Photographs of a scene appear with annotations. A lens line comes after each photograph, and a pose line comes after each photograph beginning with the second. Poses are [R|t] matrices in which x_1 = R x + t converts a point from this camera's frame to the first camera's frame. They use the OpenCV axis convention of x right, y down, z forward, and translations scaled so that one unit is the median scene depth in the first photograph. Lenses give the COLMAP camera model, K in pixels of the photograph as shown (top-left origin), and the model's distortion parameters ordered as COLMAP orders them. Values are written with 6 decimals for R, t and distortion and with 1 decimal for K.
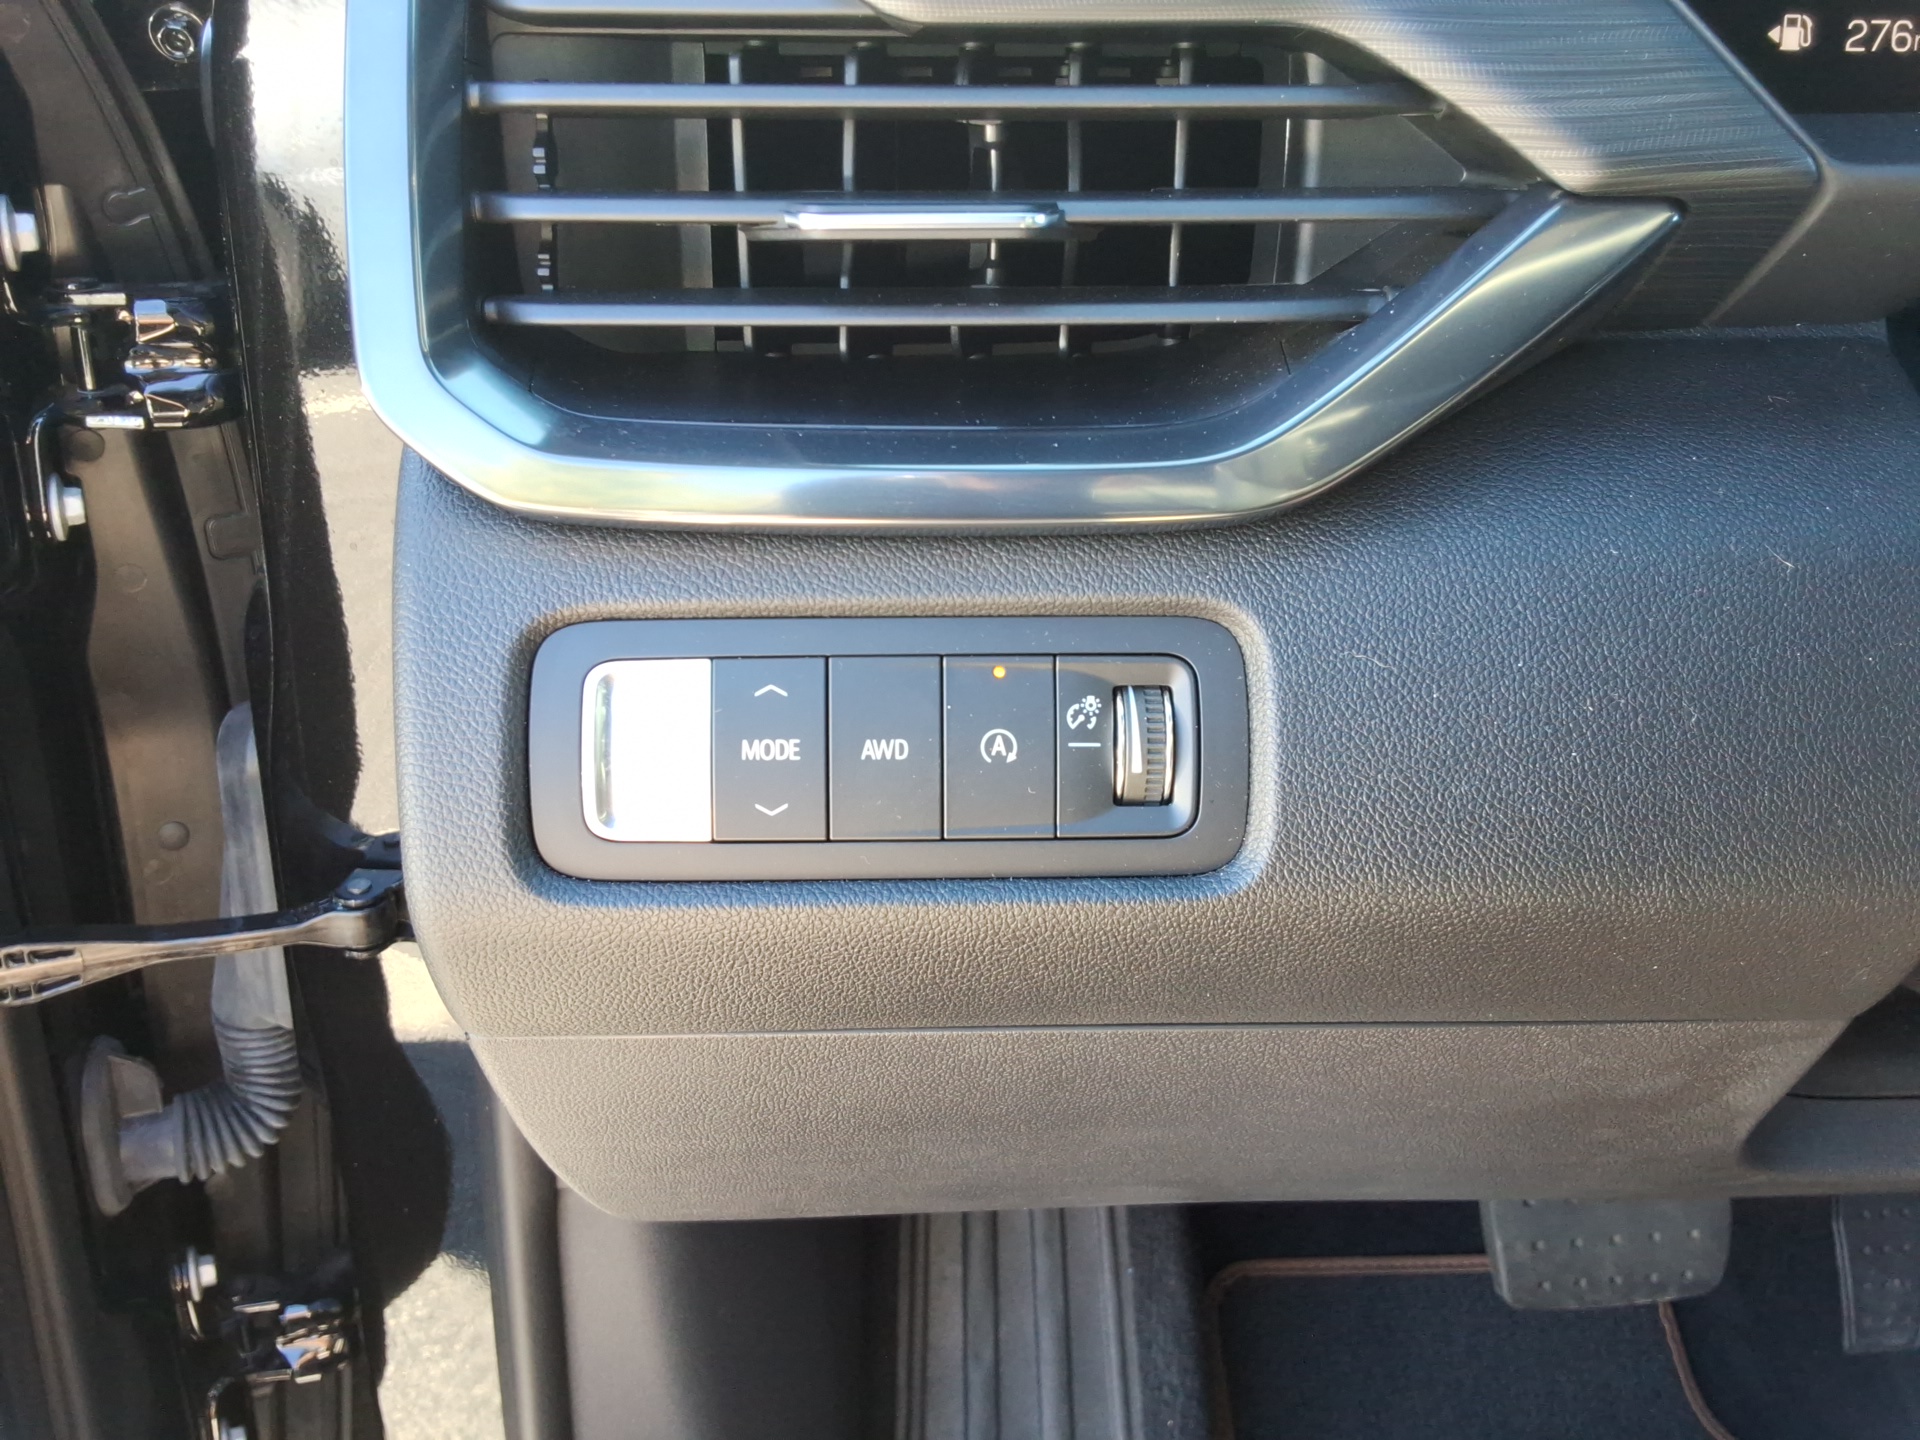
lens RADIAL K [[1545.5, 0, 957.2], [0, 1545.5, 691.0], [0, 0, 1]] dist [0.080703, -0.120174]
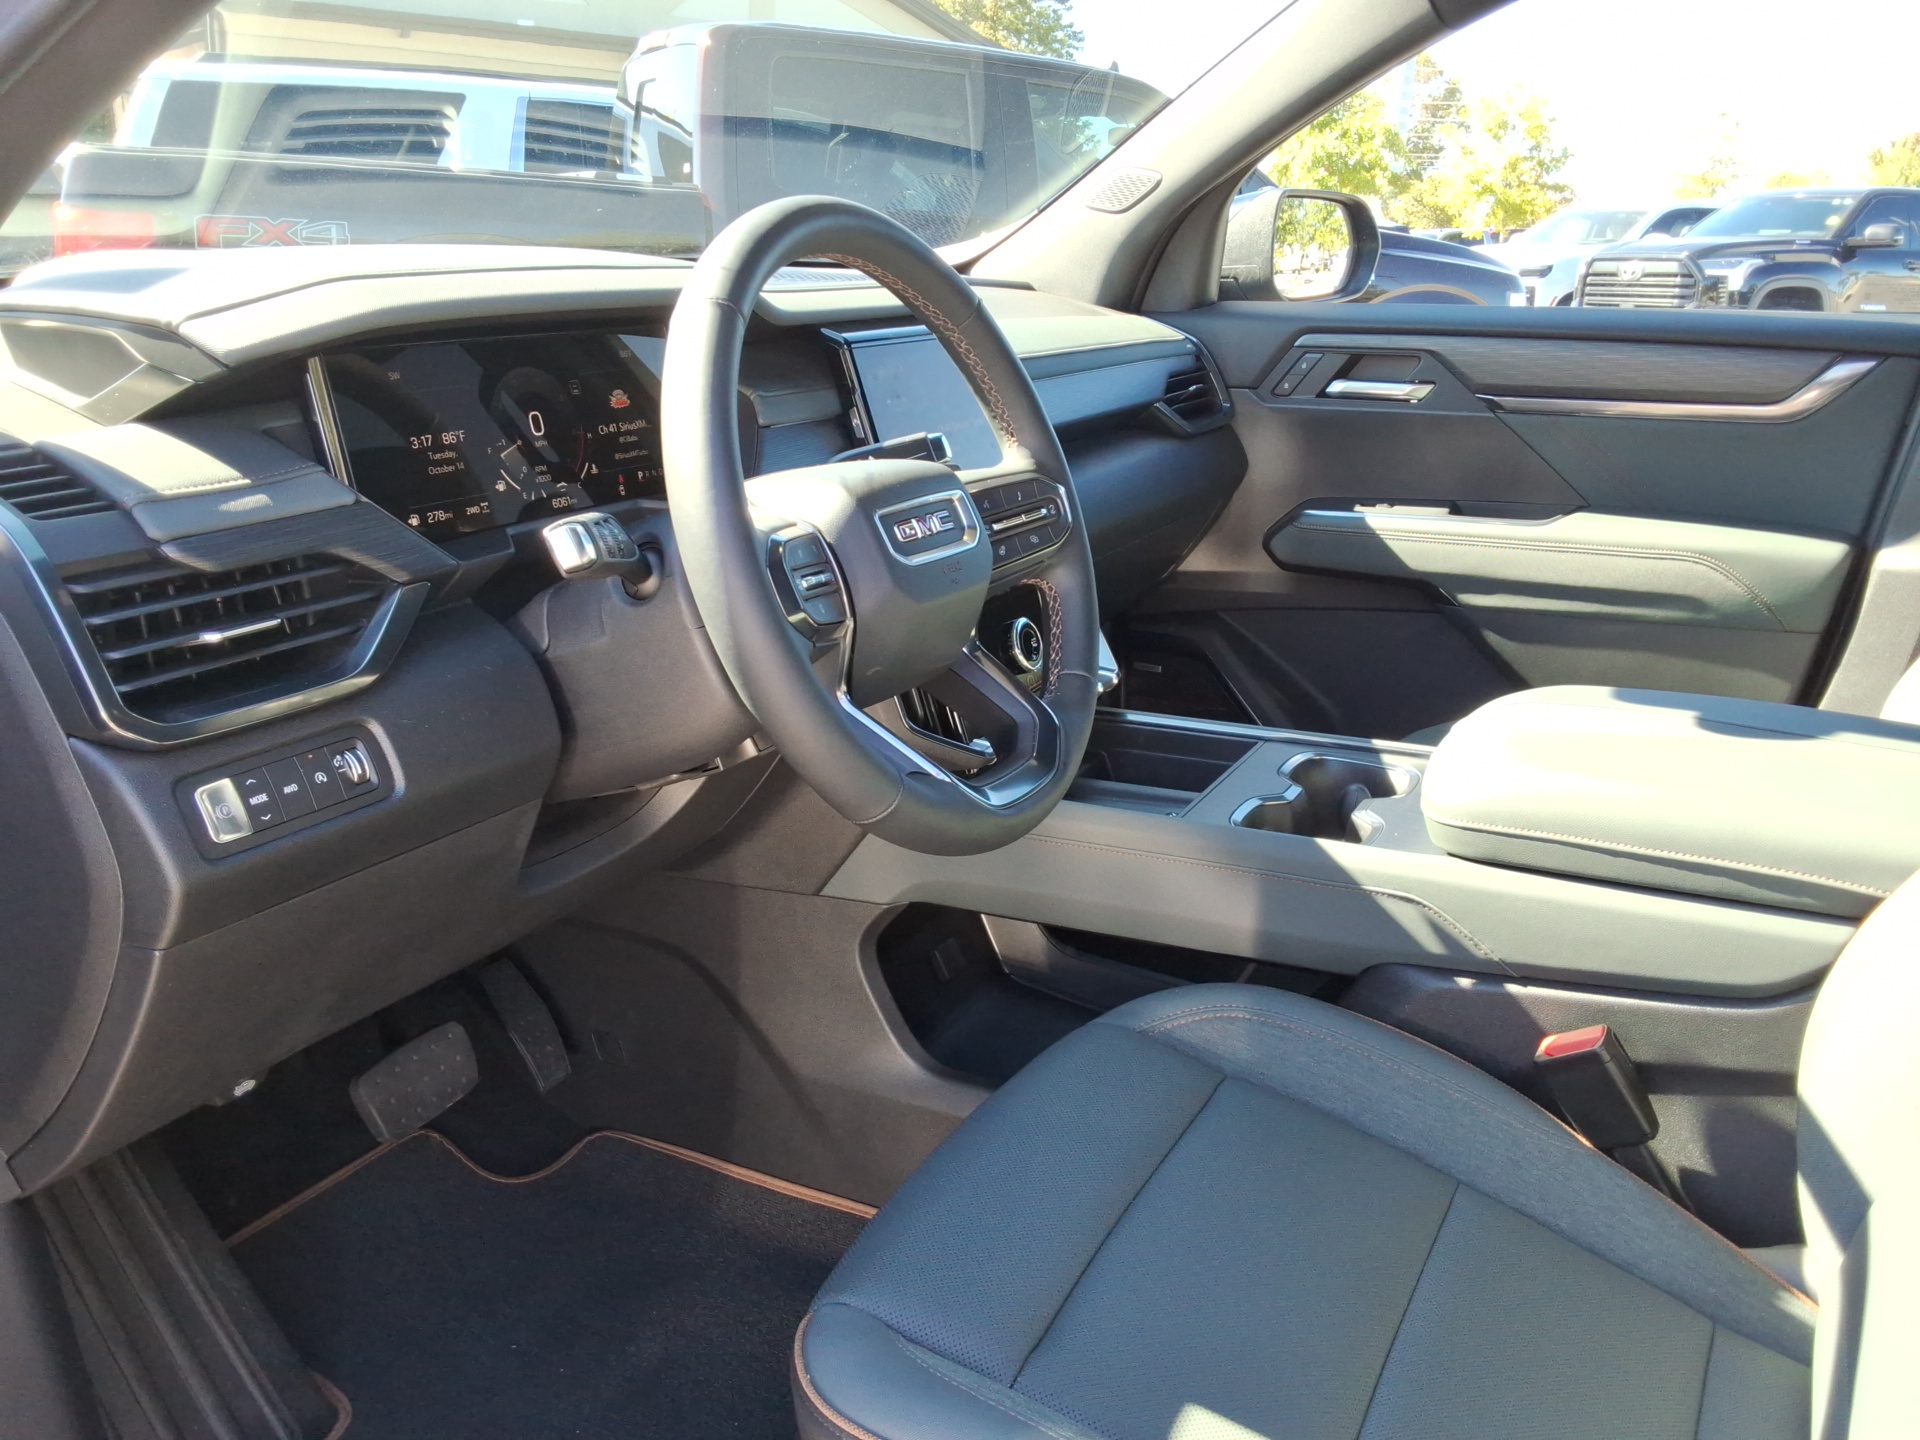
lens RADIAL K [[1561.3, 0, 965.8], [0, 1561.3, 701.0], [0, 0, 1]] dist [0.082456, -0.136334]
pose [[0.514375, -0.243585, 0.822244, -1.899772], [0.360430, 0.931421, 0.050453, 0.201678], [-0.778144, 0.270409, 0.566895, -1.885164]]
